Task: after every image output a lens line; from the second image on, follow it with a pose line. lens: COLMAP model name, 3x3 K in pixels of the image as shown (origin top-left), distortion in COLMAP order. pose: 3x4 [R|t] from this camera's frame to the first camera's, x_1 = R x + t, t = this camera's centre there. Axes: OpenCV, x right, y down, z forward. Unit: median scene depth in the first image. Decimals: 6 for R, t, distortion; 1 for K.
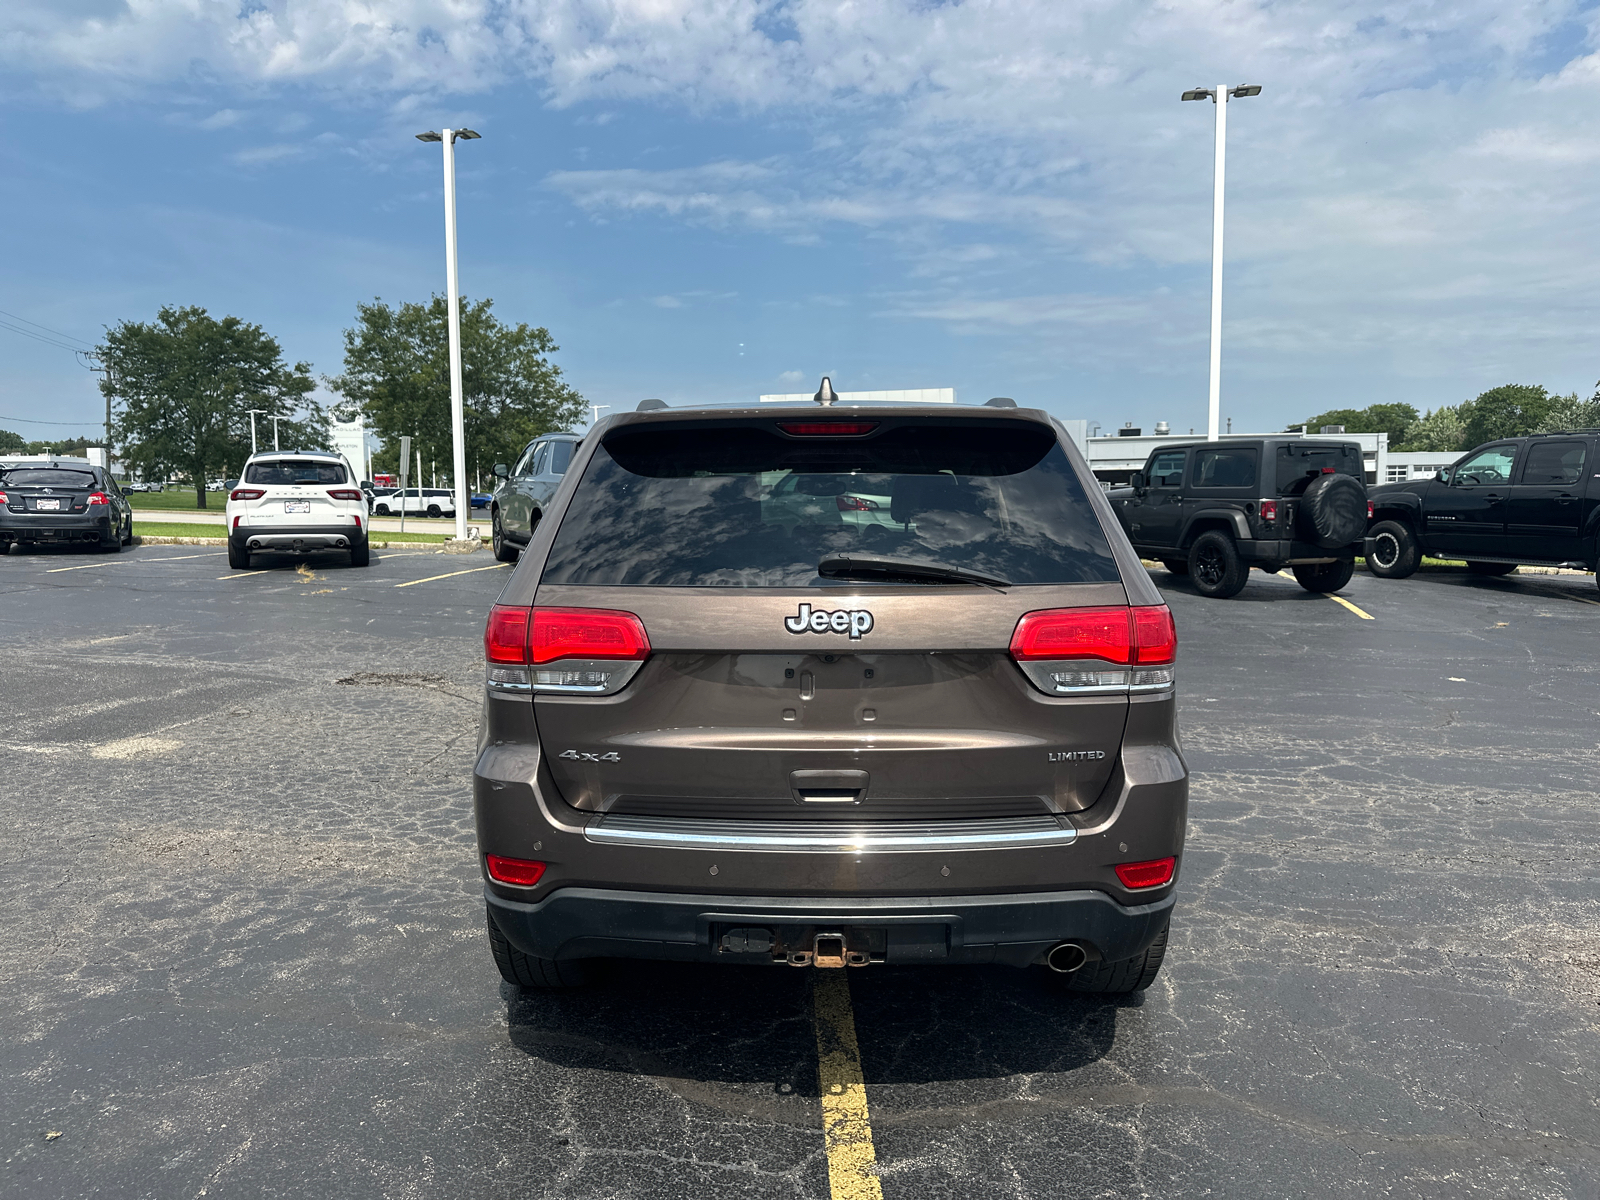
lens RADIAL K [[1166.2, 0, 812.8], [0, 1166.2, 598.8], [0, 0, 1]] dist [-0.047692, 0.011361]
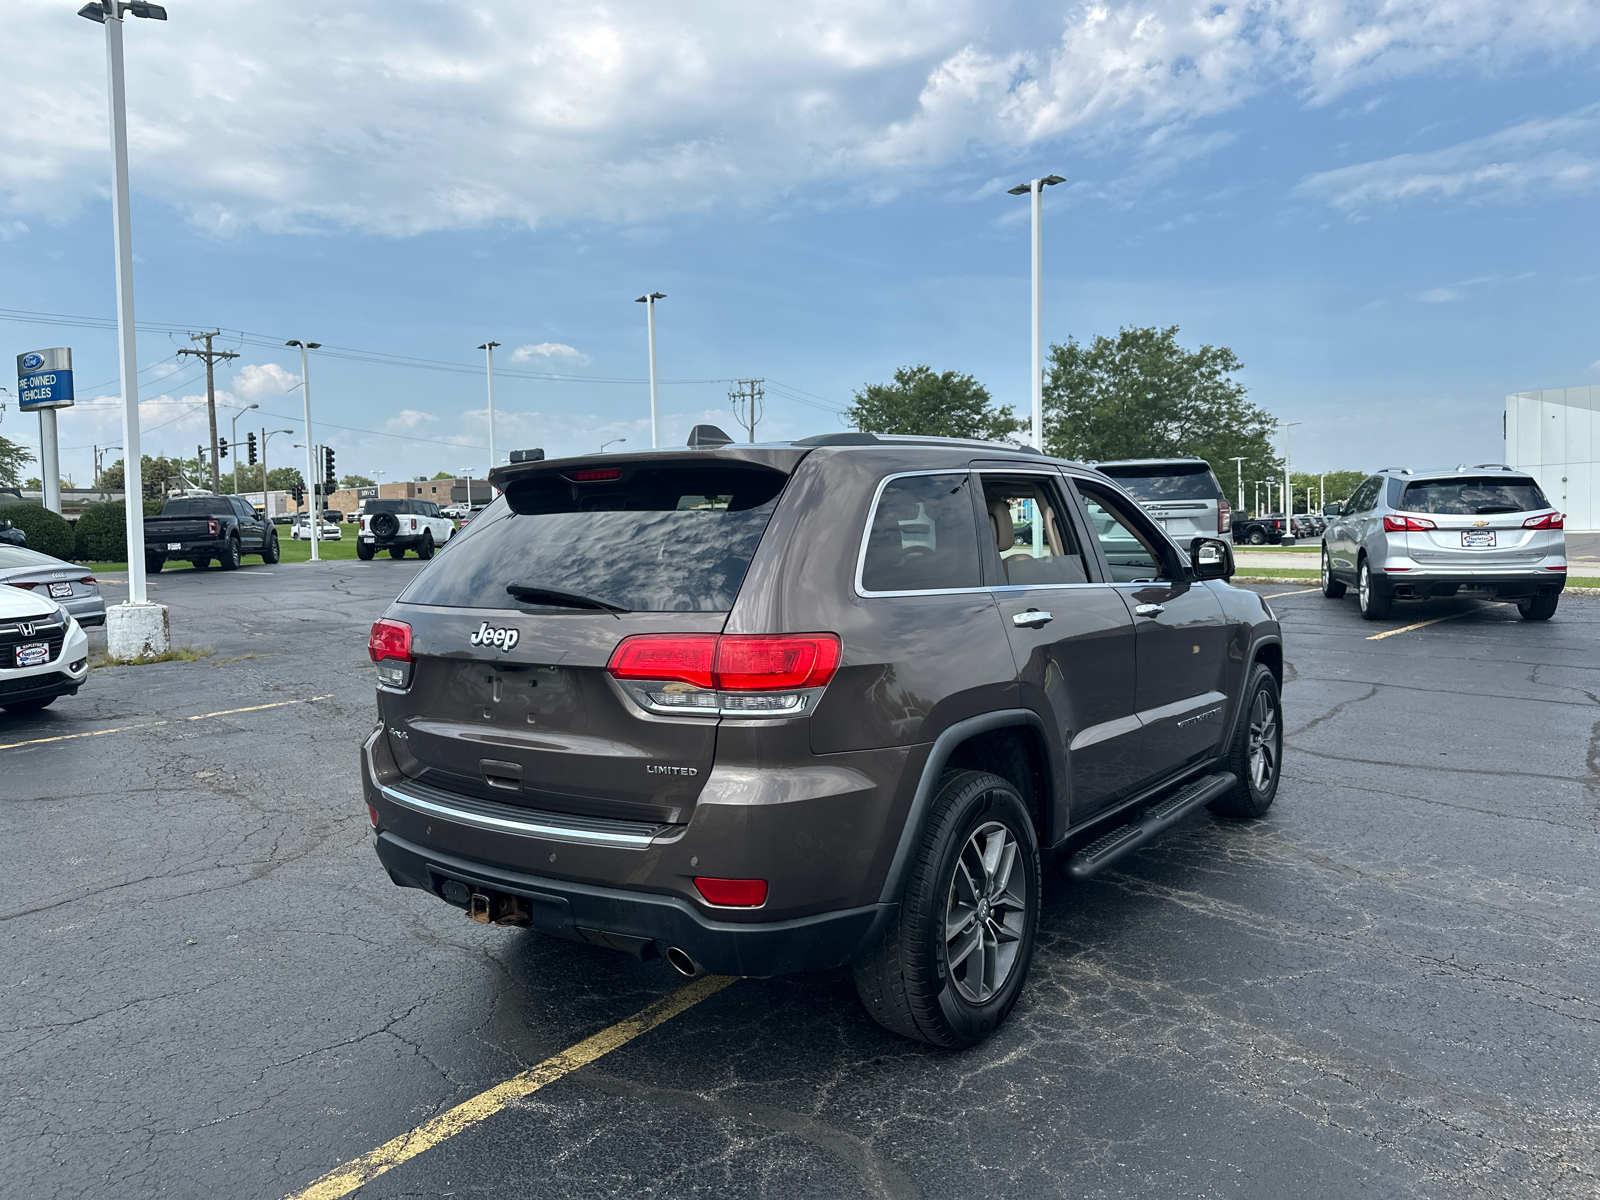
lens RADIAL K [[1161.7, 0, 767.4], [0, 1161.7, 593.4], [0, 0, 1]] dist [-0.024534, -0.005307]
pose [[0.789806, 0.000423, -0.613356, 0.056453], [-0.018049, 0.999583, -0.022552, -0.000417], [0.613091, 0.028882, 0.789484, 0.011678]]
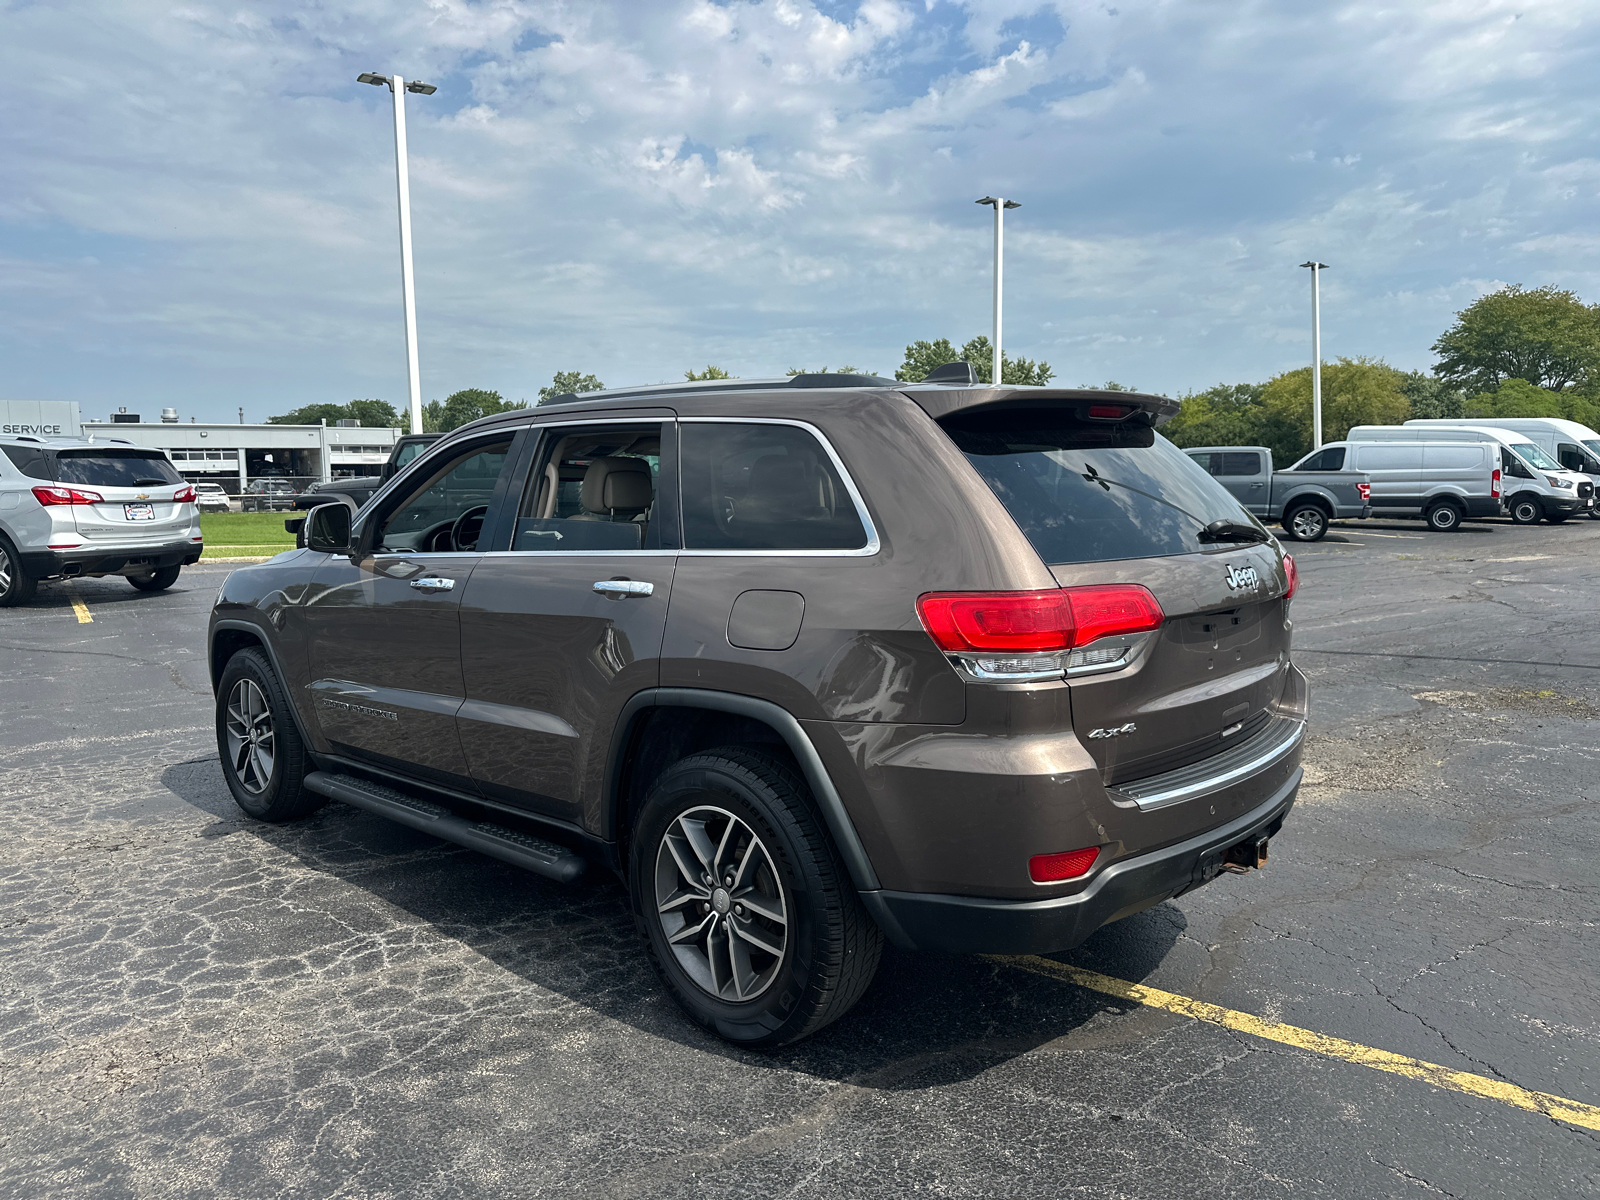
lens RADIAL K [[1161.7, 0, 767.4], [0, 1161.7, 593.4], [0, 0, 1]] dist [-0.024534, -0.005307]
pose [[0.637521, -0.065715, 0.767625, -0.068942], [0.064500, 0.997410, 0.031819, -0.002158], [-0.767728, 0.029226, 0.640109, 0.034604]]
